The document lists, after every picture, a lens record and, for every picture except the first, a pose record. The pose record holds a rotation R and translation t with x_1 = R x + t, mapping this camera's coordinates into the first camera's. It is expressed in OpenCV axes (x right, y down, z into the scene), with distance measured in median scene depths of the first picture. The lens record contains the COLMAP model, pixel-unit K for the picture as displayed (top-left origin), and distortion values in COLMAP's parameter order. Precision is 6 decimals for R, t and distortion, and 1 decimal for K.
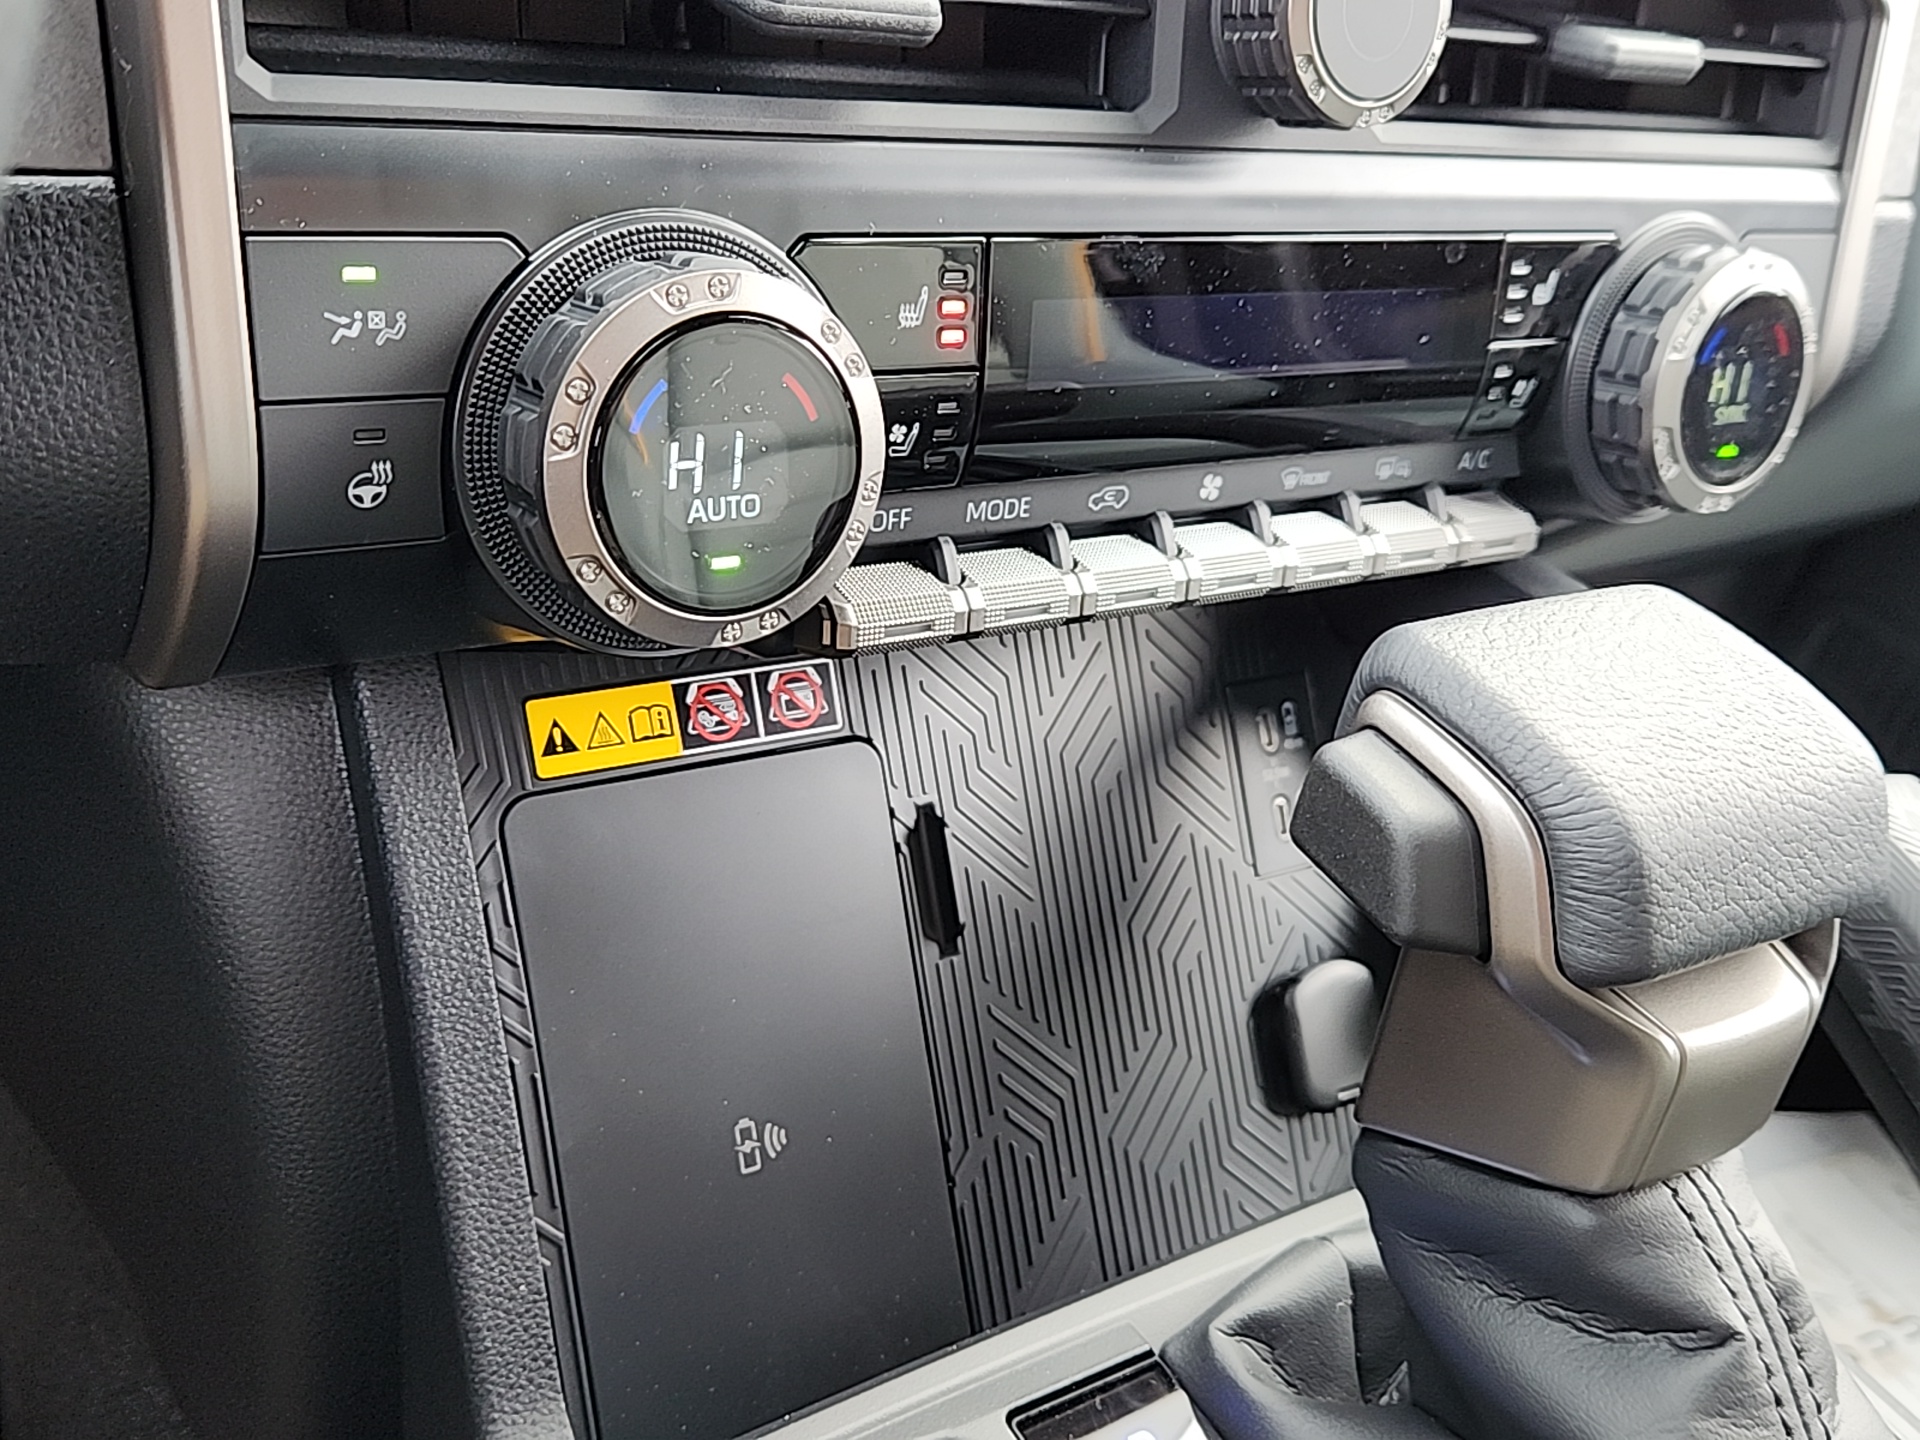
lens RADIAL K [[1795.0, 0, 968.9], [0, 1795.0, 777.9], [0, 0, 1]] dist [0.047171, -0.013926]
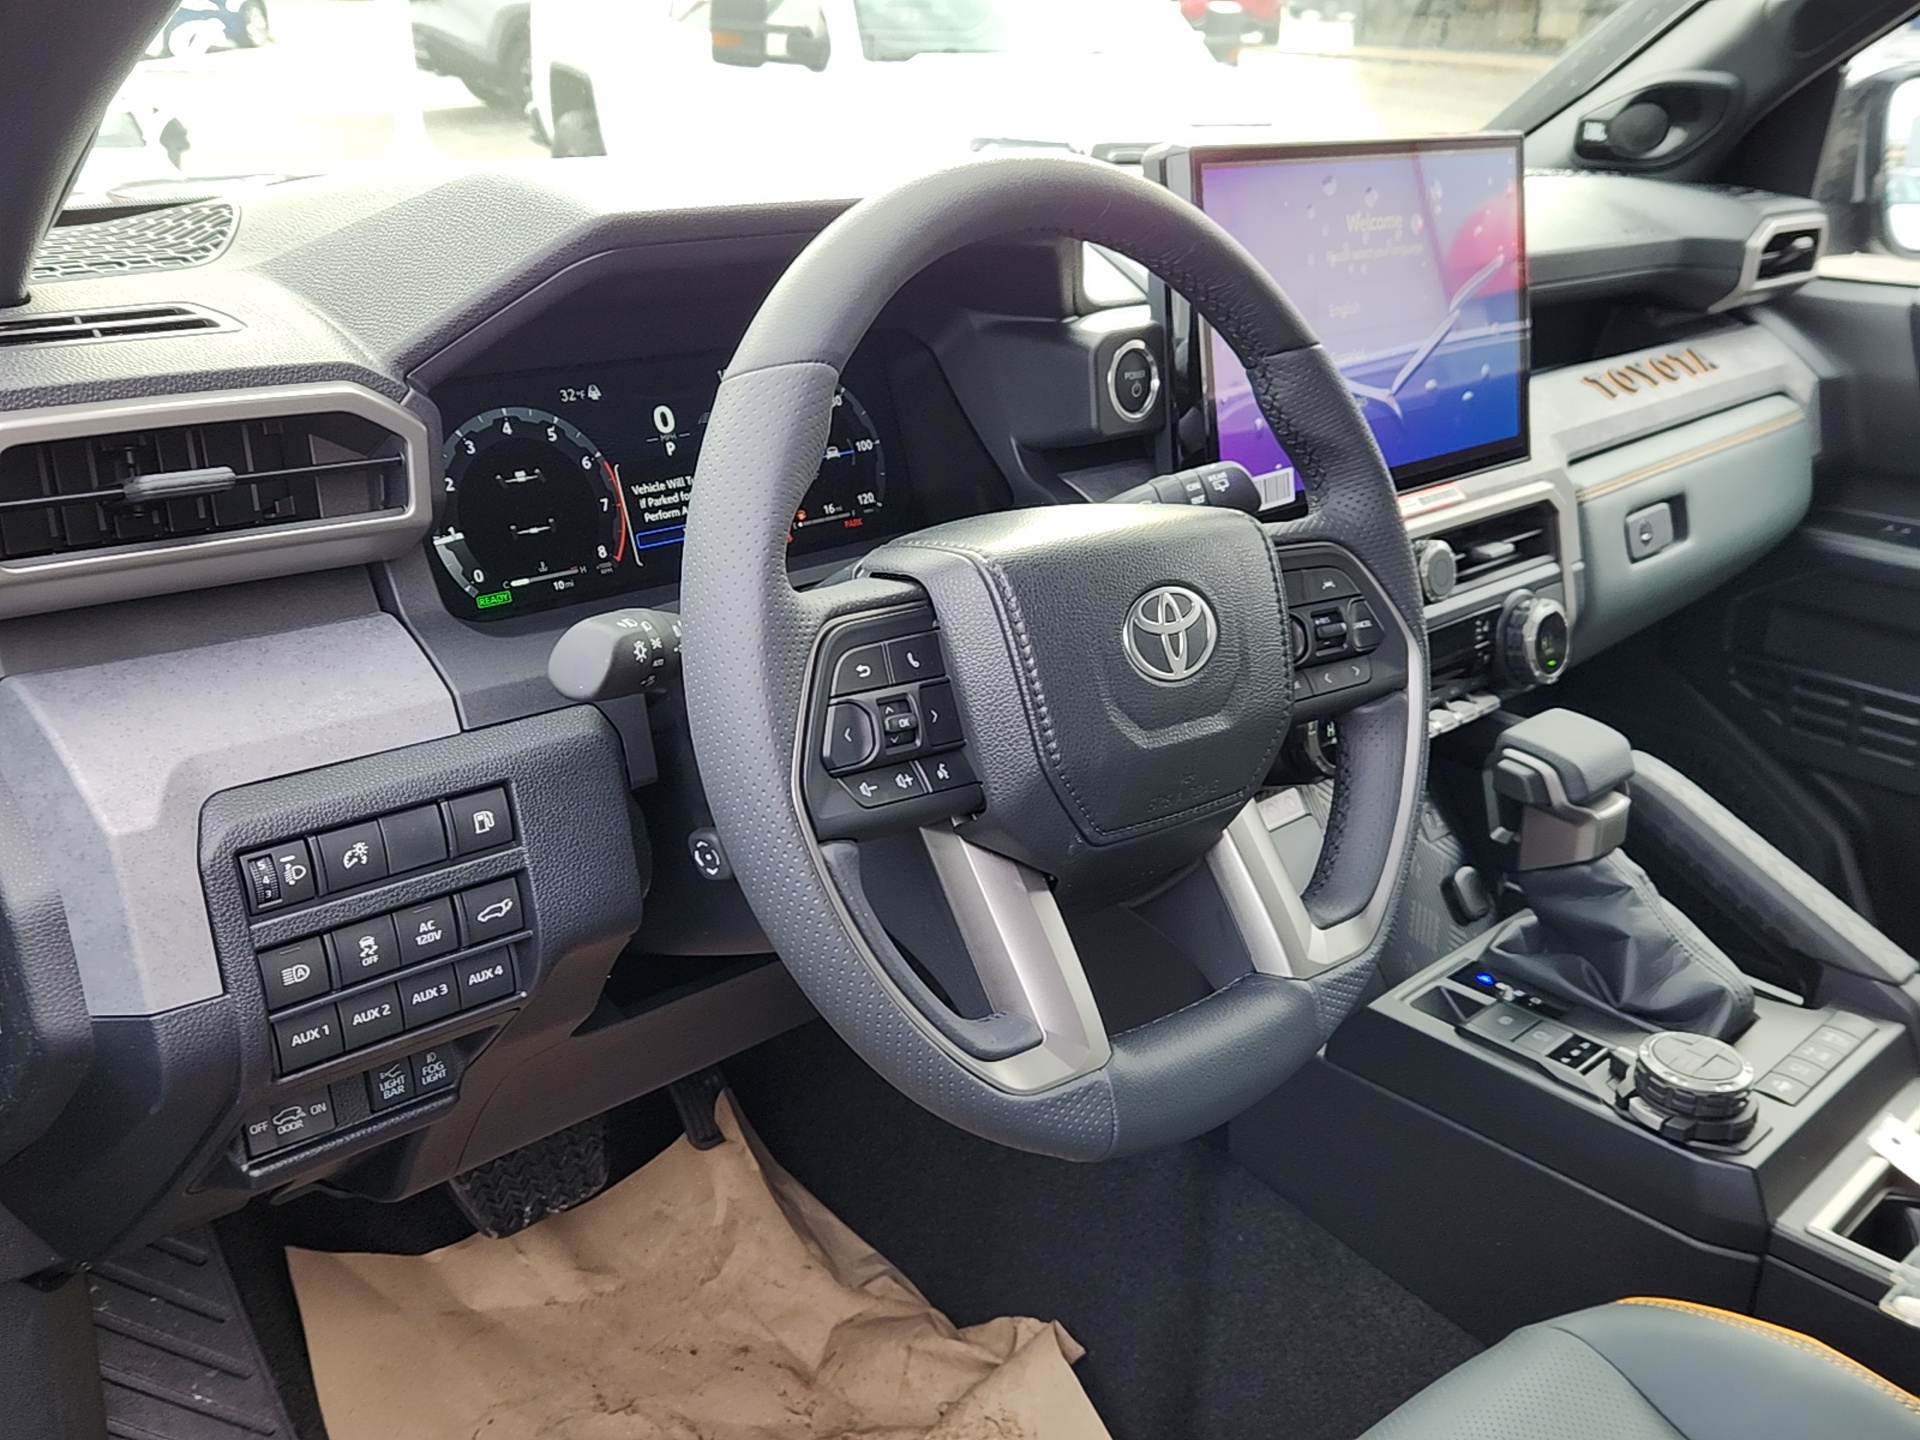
lens RADIAL K [[1795.0, 0, 968.9], [0, 1795.0, 777.9], [0, 0, 1]] dist [0.047171, -0.013926]
pose [[0.967542, -0.213774, 0.134769, -1.081285], [0.230042, 0.965811, -0.119539, 0.159321], [-0.104607, 0.146661, 0.983640, -2.046507]]
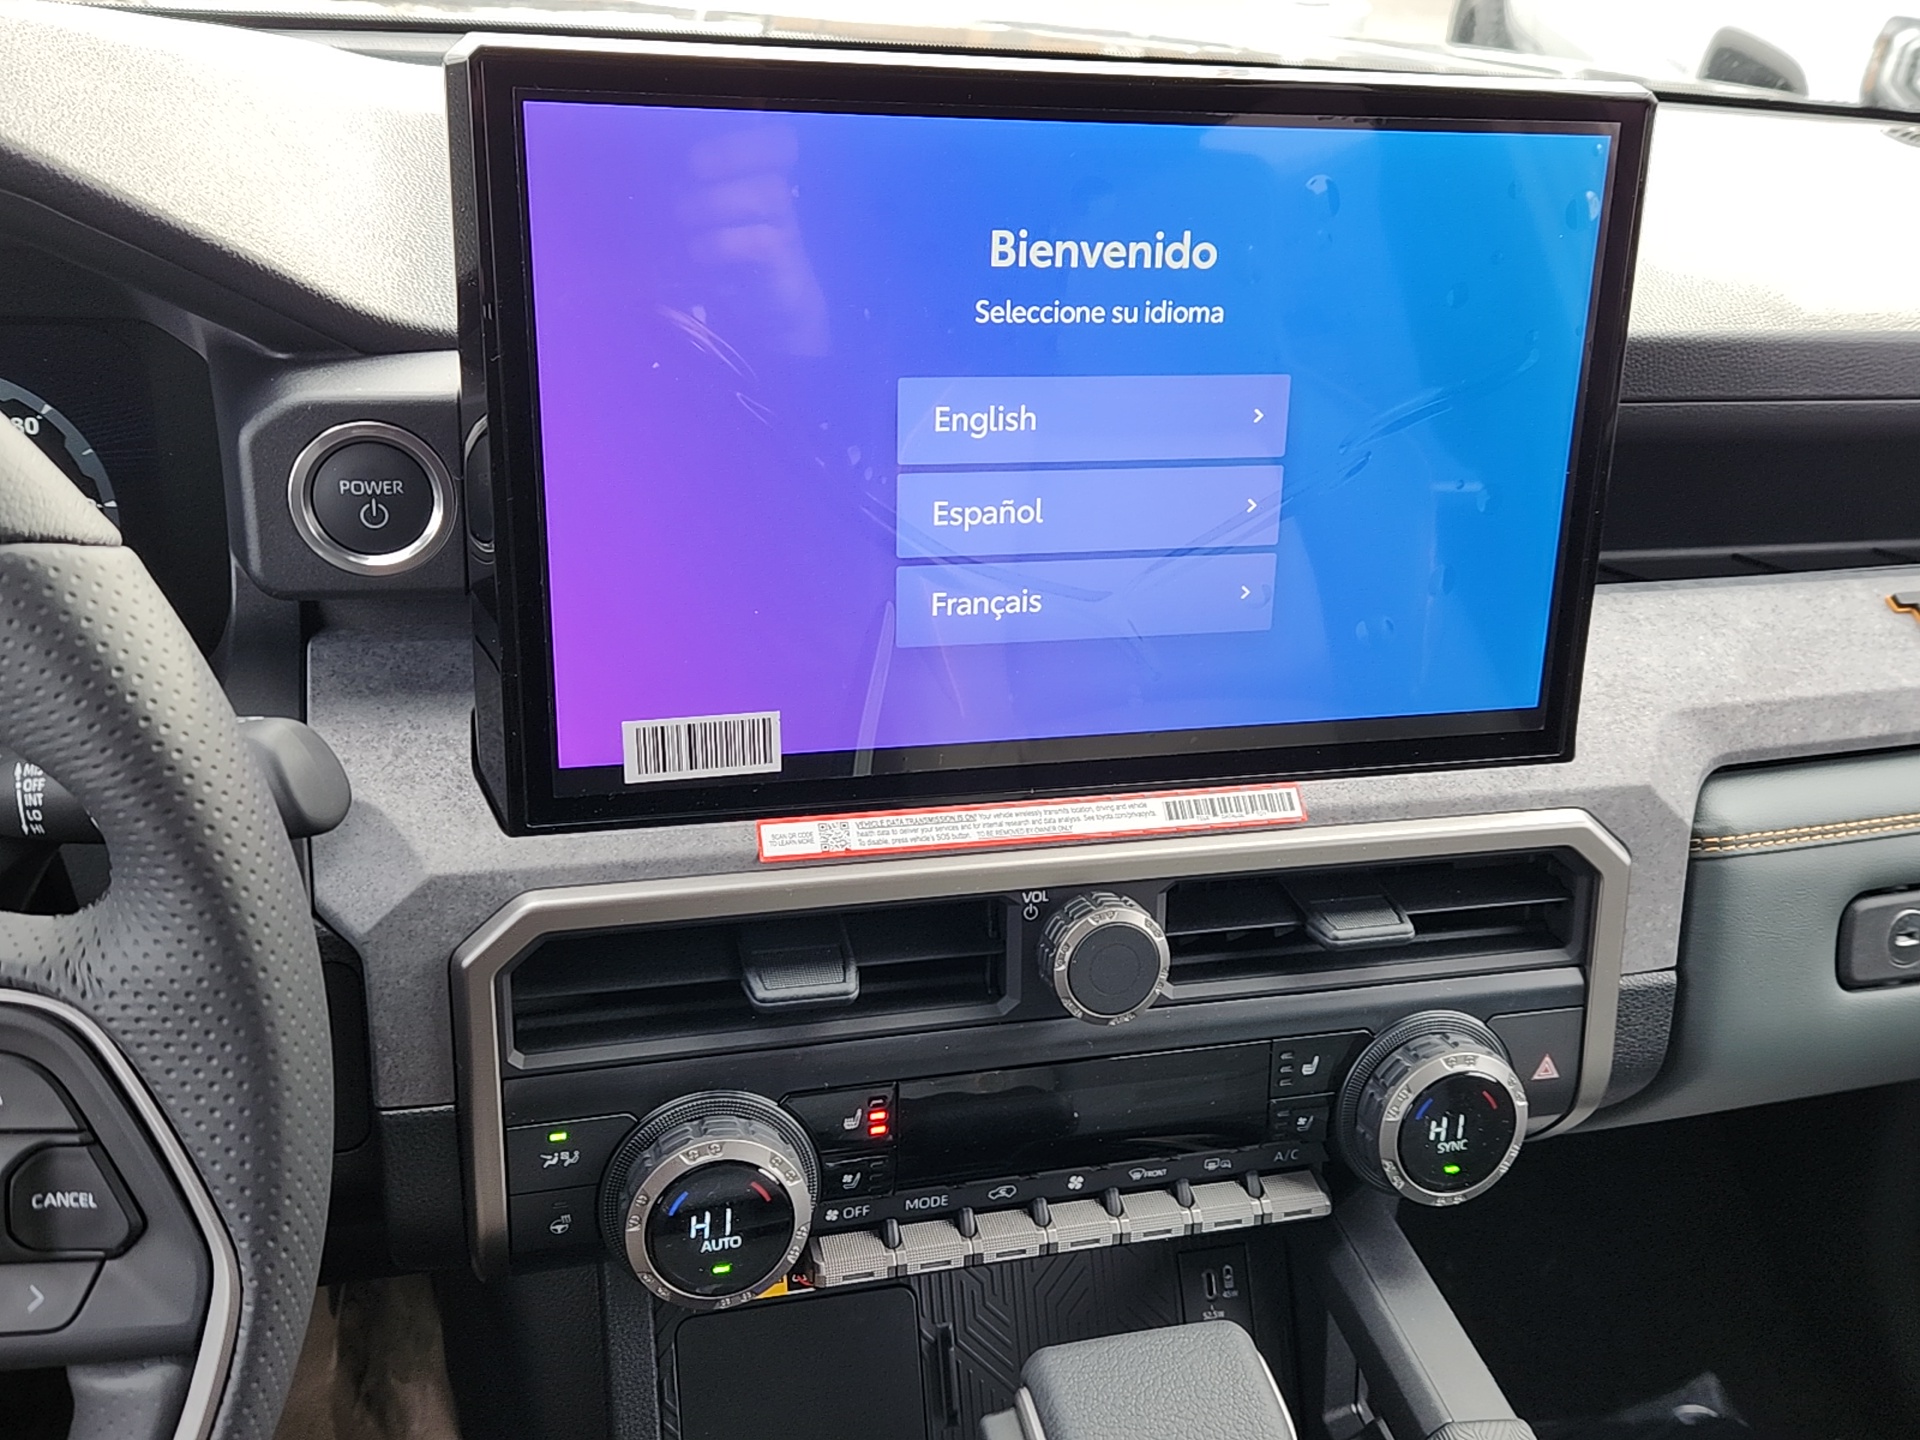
lens RADIAL K [[1795.0, 0, 968.9], [0, 1795.0, 777.9], [0, 0, 1]] dist [0.047171, -0.013926]
pose [[0.948201, 0.041313, -0.314972, 0.551348], [-0.073125, 0.993267, -0.089855, -0.377112], [0.309139, 0.108233, 0.944838, -0.655089]]
